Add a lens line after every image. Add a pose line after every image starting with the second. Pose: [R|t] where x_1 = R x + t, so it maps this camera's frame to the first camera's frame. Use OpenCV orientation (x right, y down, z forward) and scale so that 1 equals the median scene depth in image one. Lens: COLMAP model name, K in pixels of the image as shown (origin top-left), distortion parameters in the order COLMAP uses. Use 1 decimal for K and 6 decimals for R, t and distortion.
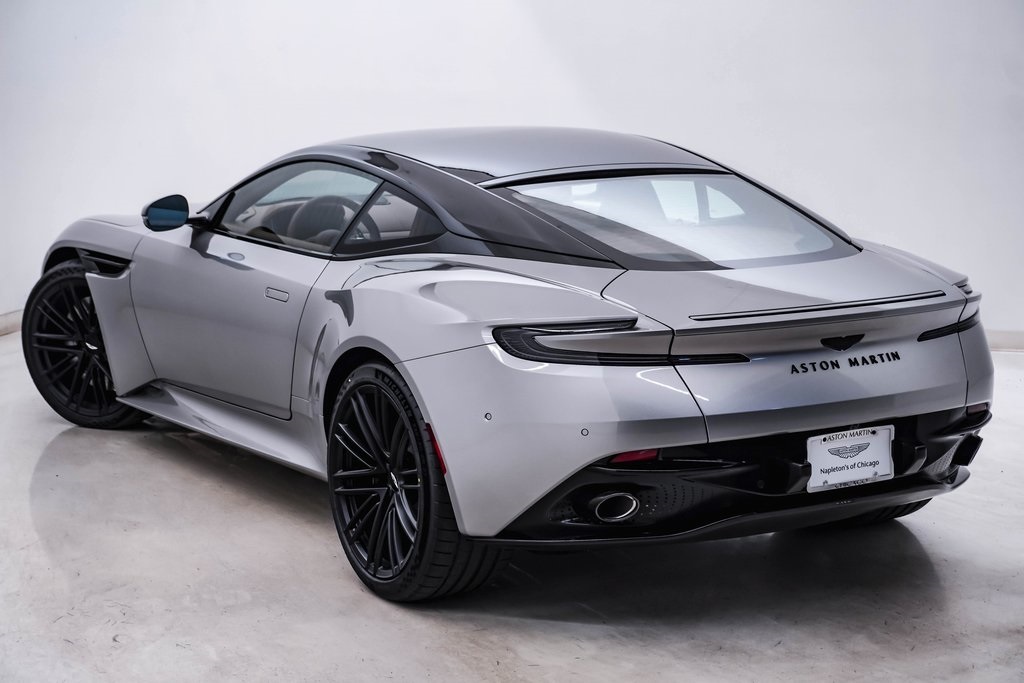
lens RADIAL K [[2033.5, 0, 509.1], [0, 2033.5, 344.9], [0, 0, 1]] dist [0.025560, 0.000000]
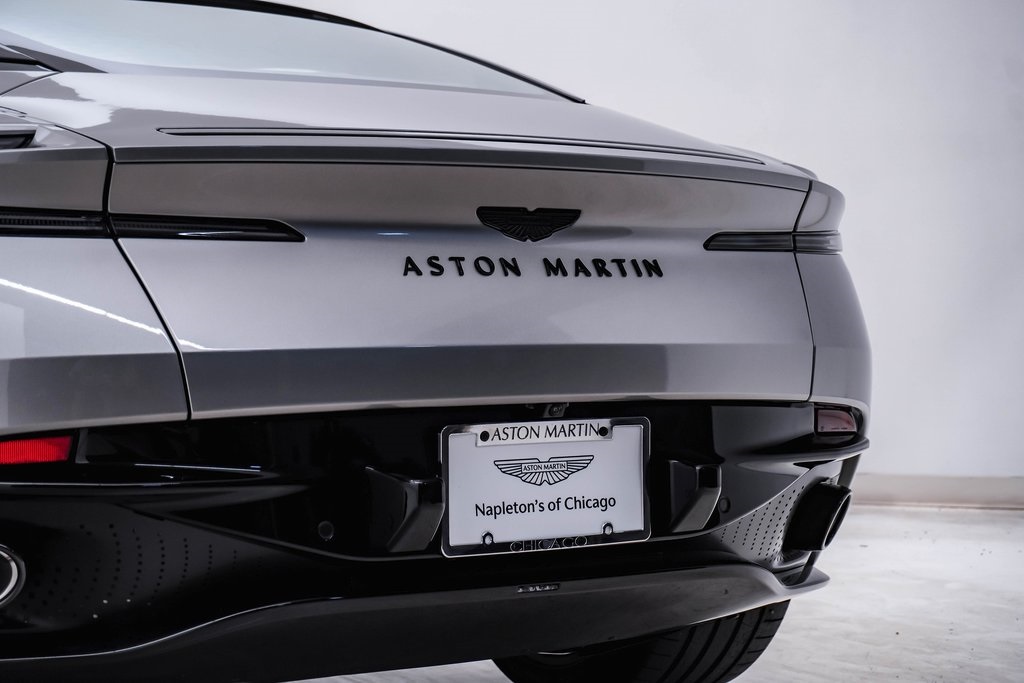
lens RADIAL K [[2186.0, 0, 534.8], [0, 2186.0, 358.0], [0, 0, 1]] dist [-0.001189, 0.000000]
pose [[0.997501, 0.014054, 0.069245, 0.131219], [-0.004491, 0.990649, -0.136361, 0.092269], [-0.070514, 0.135709, 0.988236, 0.528300]]
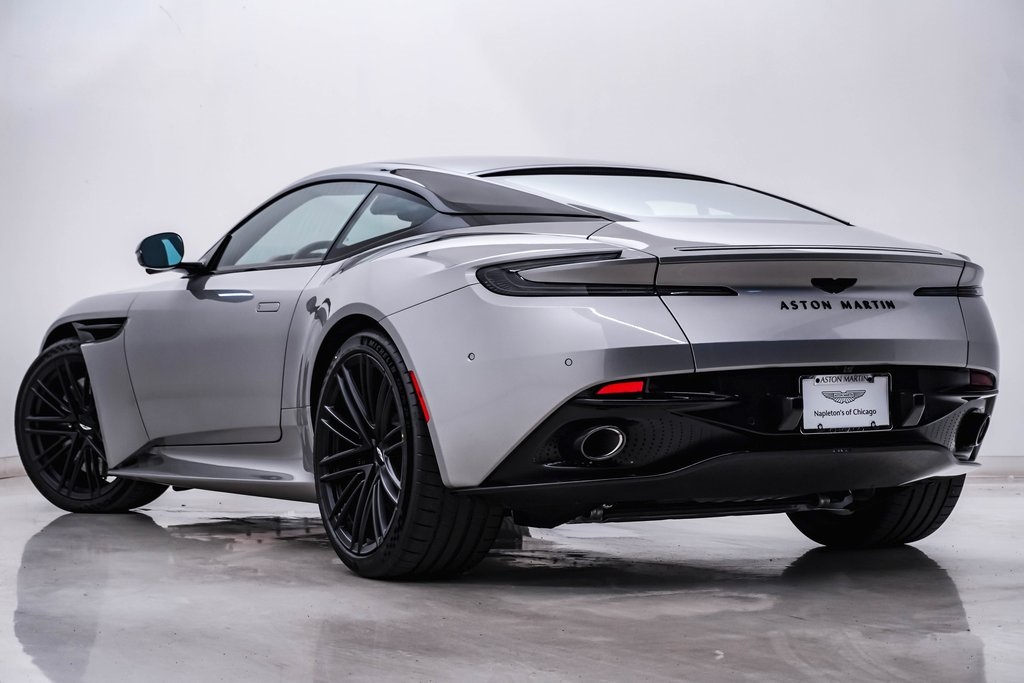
lens RADIAL K [[2186.0, 0, 517.3], [0, 2186.0, 346.7], [0, 0, 1]] dist [-0.001189, 0.000000]
pose [[0.999706, -0.005481, -0.023633, 0.035843], [0.001345, 0.985167, -0.171594, 0.206516], [0.024223, 0.171511, 0.984884, -0.034008]]
